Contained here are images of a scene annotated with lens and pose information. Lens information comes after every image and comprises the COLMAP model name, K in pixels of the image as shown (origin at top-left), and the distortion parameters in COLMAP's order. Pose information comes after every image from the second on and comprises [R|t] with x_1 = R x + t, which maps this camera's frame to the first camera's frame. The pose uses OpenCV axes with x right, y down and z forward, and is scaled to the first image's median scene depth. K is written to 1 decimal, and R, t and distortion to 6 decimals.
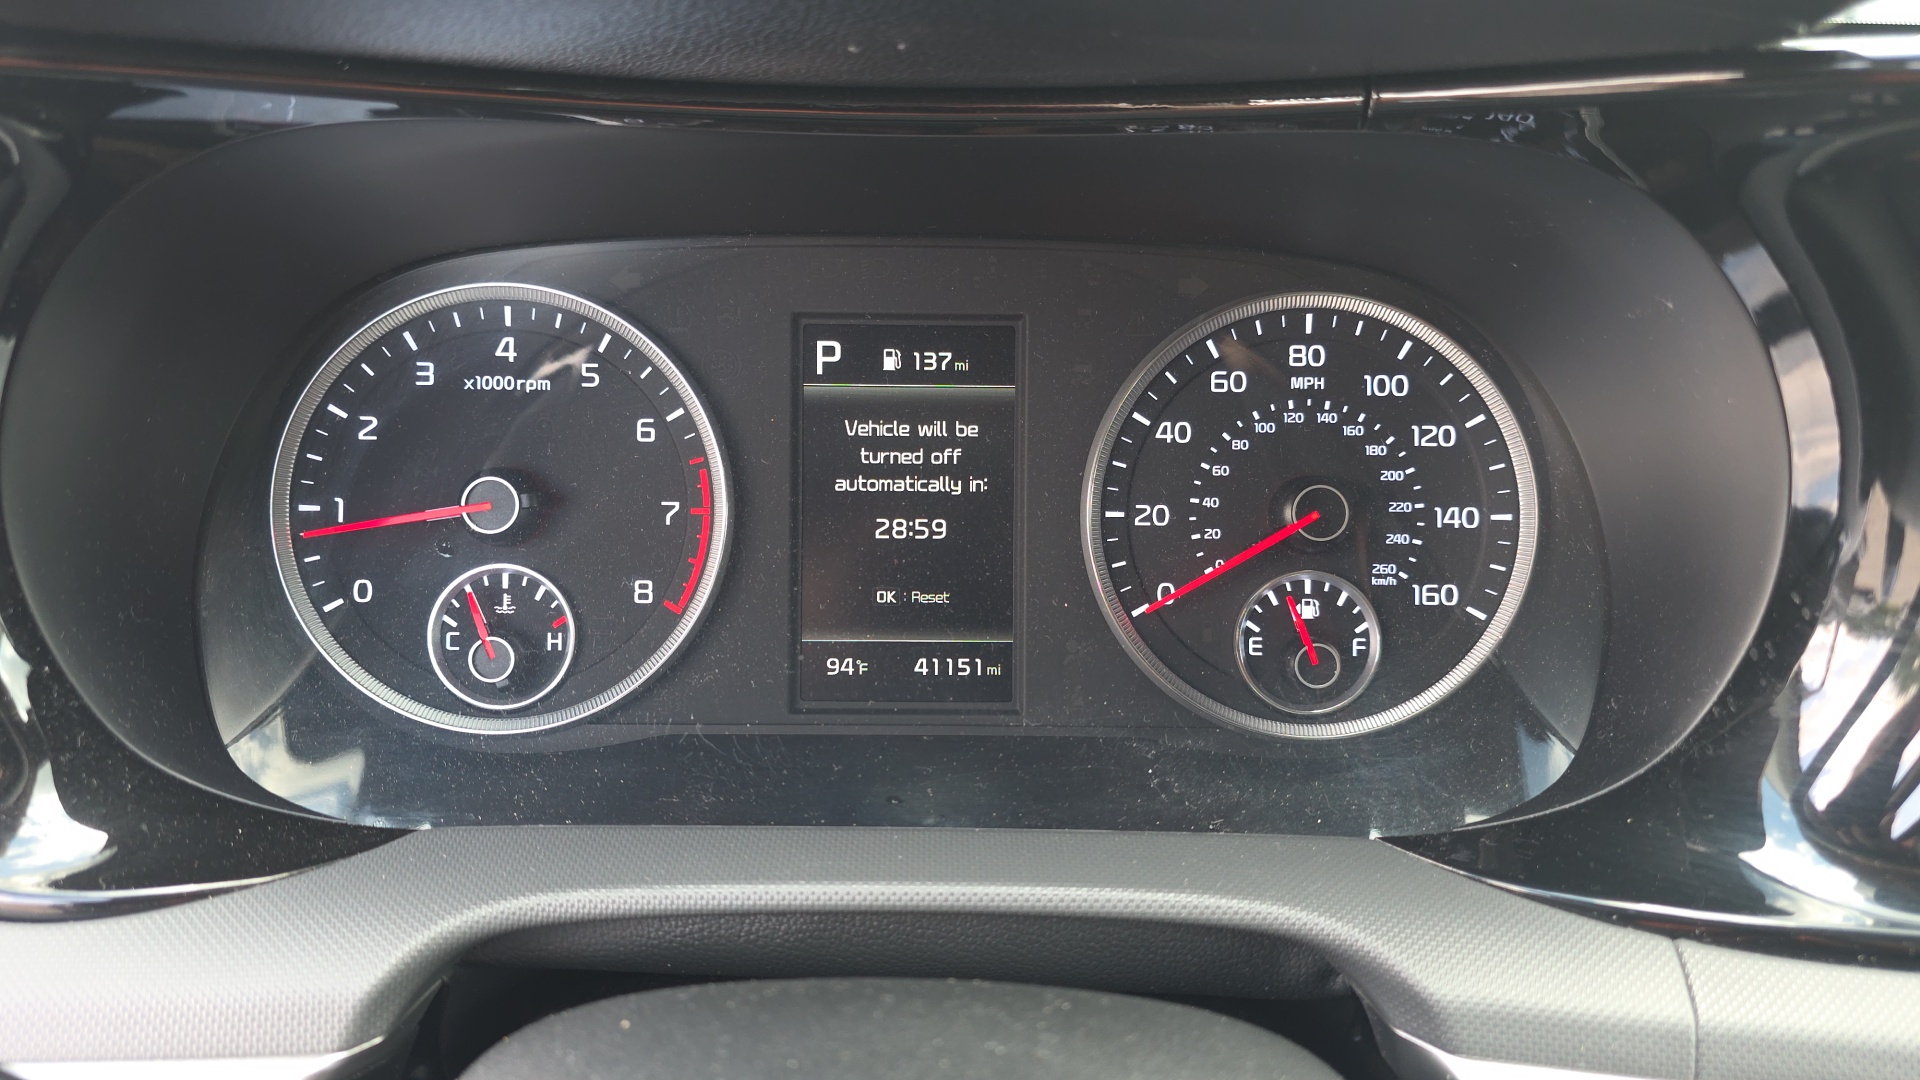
lens RADIAL K [[1308.2, 0, 949.5], [0, 1308.2, 549.3], [0, 0, 1]] dist [0.034682, -0.049947]
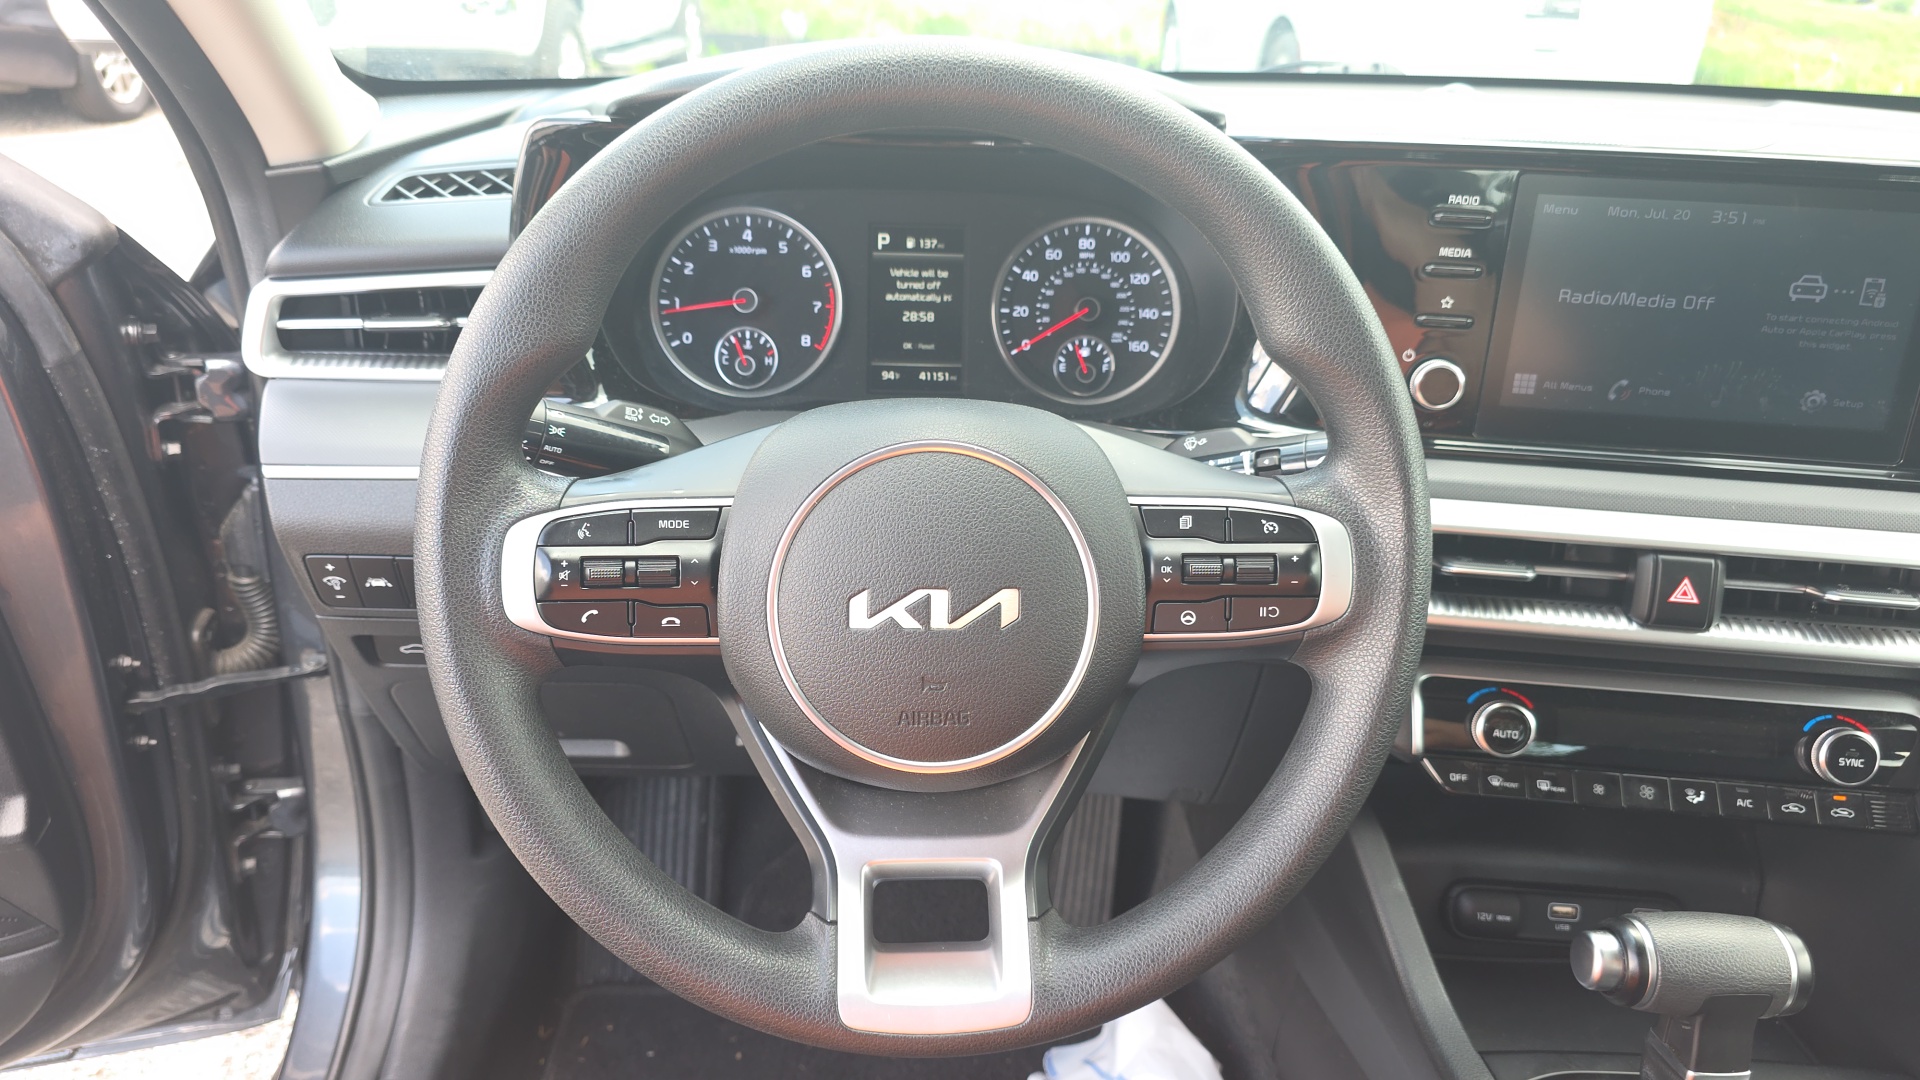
lens RADIAL K [[1330.9, 0, 947.4], [0, 1330.9, 552.7], [0, 0, 1]] dist [0.082019, -0.116068]
pose [[0.999368, 0.007504, 0.034760, -0.058427], [-0.009346, 0.998543, 0.053147, 0.283558], [-0.034311, -0.053438, 0.997982, -1.430895]]
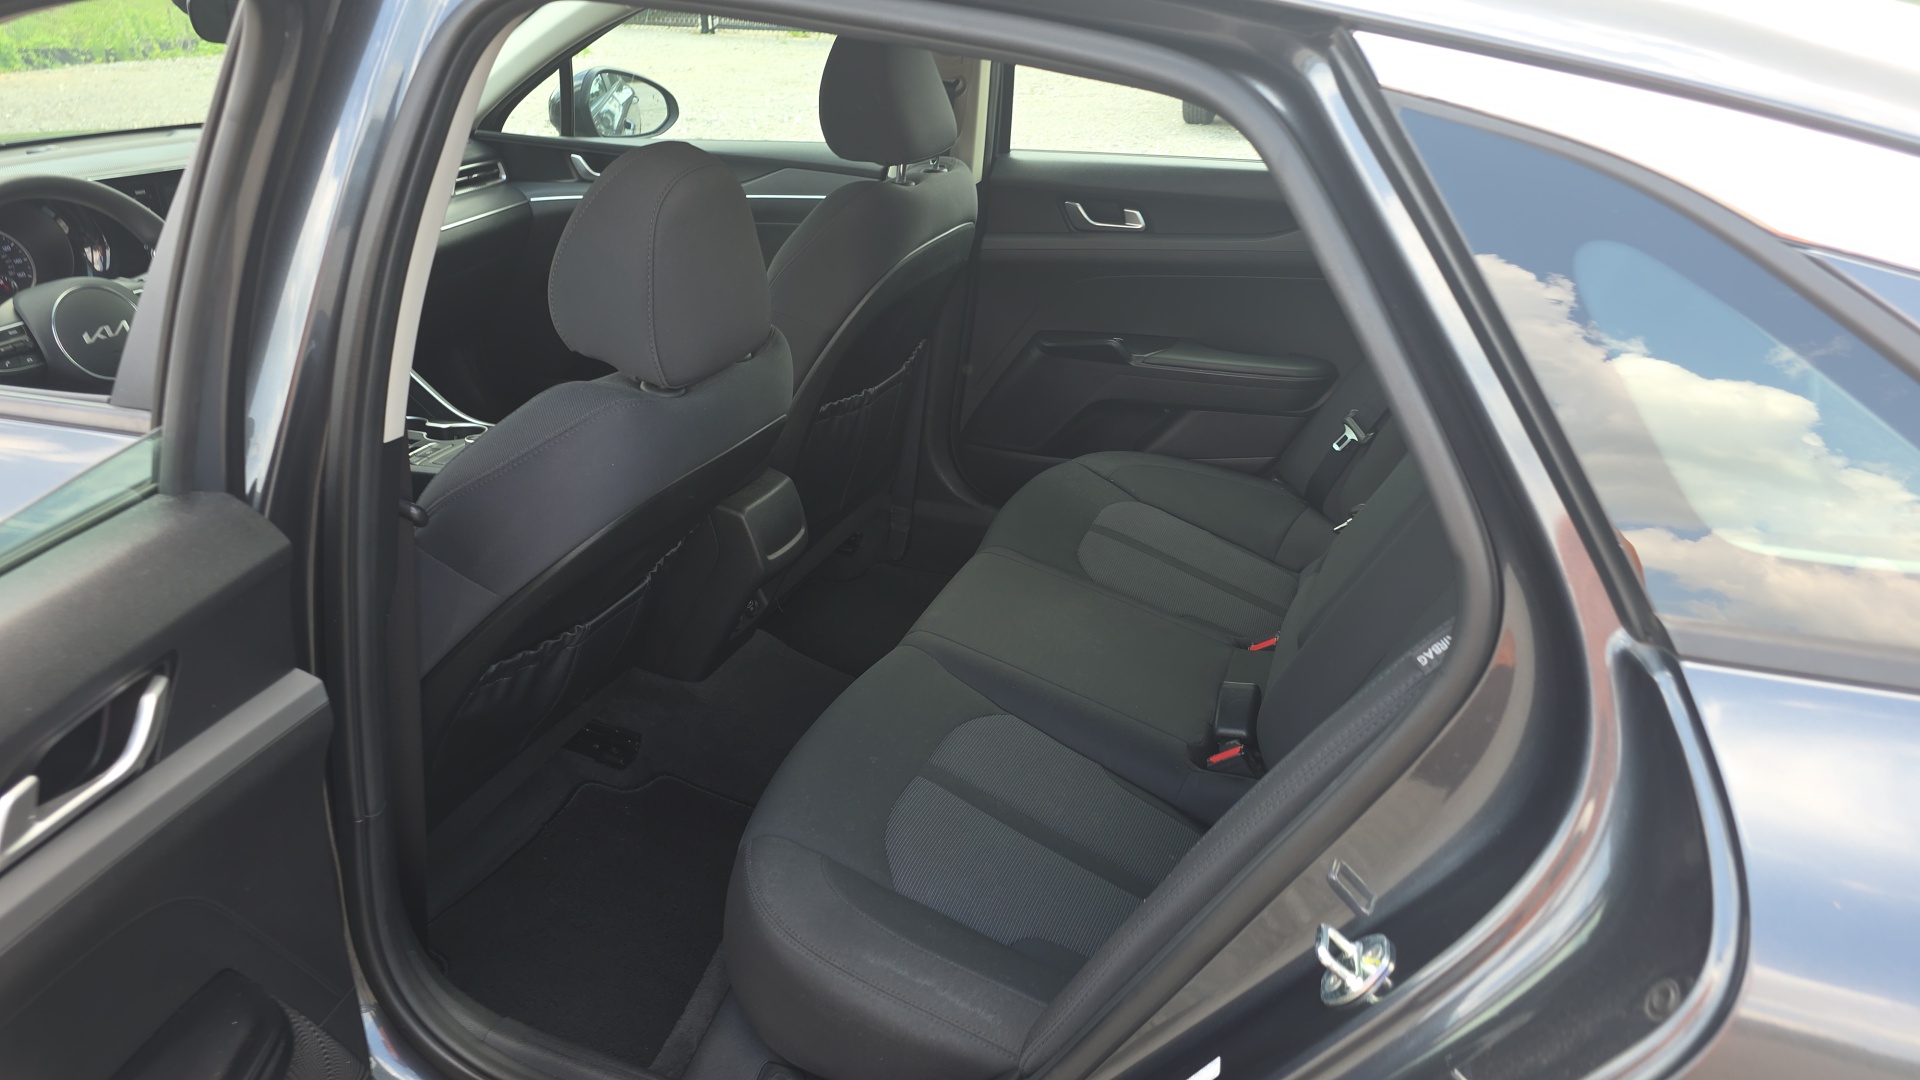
lens RADIAL K [[1294.2, 0, 952.7], [0, 1294.2, 547.5], [0, 0, 1]] dist [0.050262, -0.044432]
pose [[0.369520, -0.396137, 0.840554, -3.487006], [0.318993, 0.903684, 0.285655, 0.784860], [-0.872753, 0.162576, 0.460294, -5.104967]]
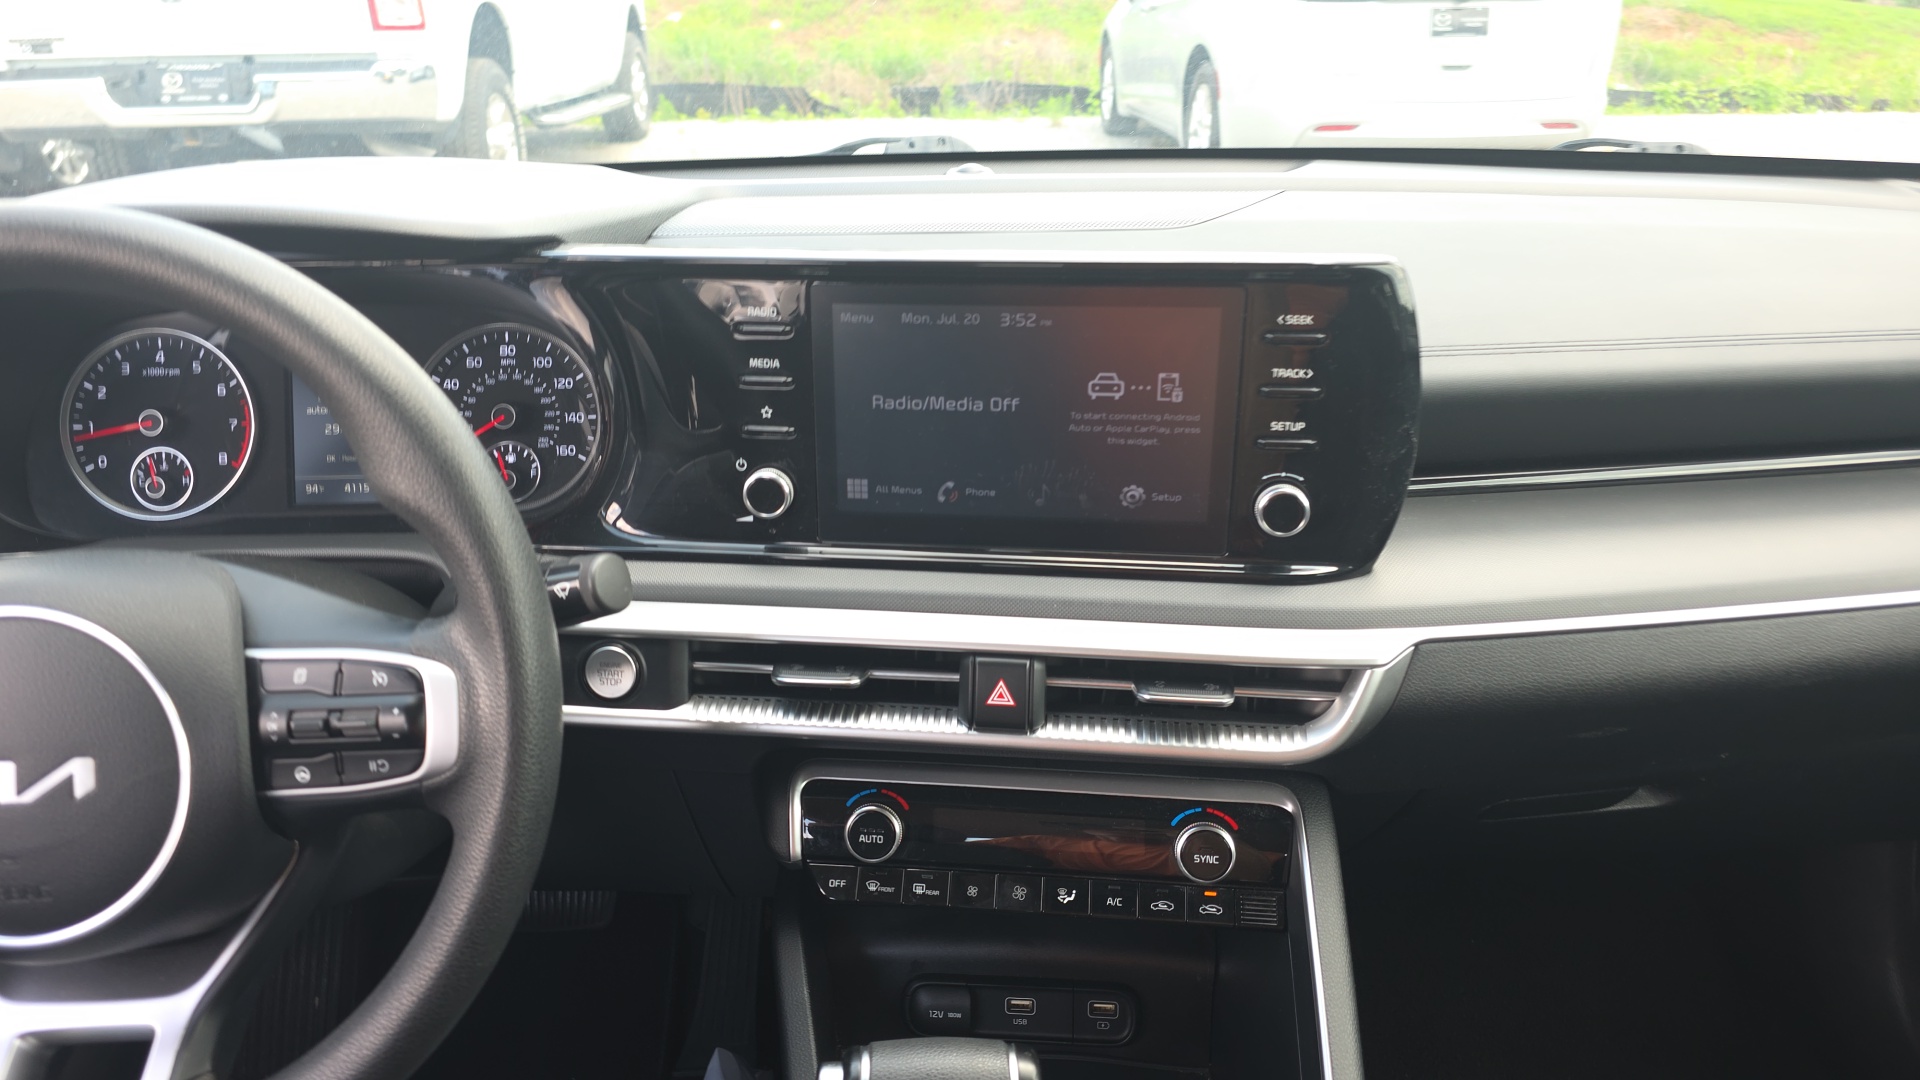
lens RADIAL K [[1318.7, 0, 925.2], [0, 1318.7, 536.1], [0, 0, 1]] dist [0.059865, -0.068144]
pose [[0.999396, -0.031375, 0.014945, 0.980473], [0.031021, 0.999246, 0.023370, 0.154001], [-0.015667, -0.022892, 0.999615, -1.409385]]
